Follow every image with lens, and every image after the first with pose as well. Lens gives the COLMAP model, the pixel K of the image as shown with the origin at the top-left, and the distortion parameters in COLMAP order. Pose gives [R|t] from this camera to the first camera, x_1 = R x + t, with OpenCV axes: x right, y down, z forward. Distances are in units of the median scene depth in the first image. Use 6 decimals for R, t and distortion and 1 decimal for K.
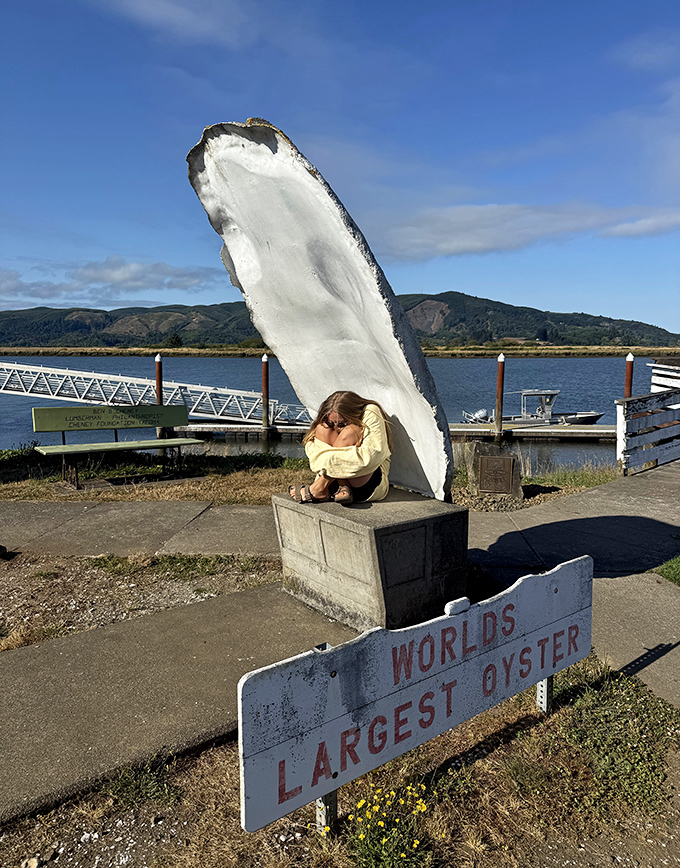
lens RADIAL K [[647.5, 0, 336.8], [0, 647.5, 428.0], [0, 0, 1]] dist [-0.002649, -0.011314]
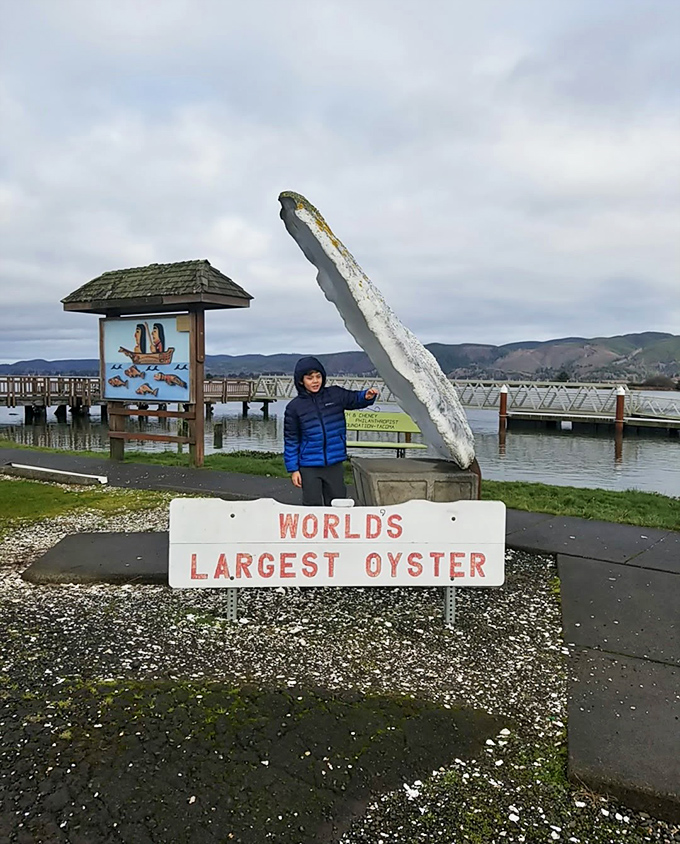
lens RADIAL K [[706.2, 0, 339.3], [0, 706.2, 418.5], [0, 0, 1]] dist [0.093617, -0.013471]
pose [[0.851936, 0.042125, -0.521949, 1.032343], [-0.080819, 0.995393, -0.051579, 0.167067], [0.517372, 0.086126, 0.851416, -0.414664]]
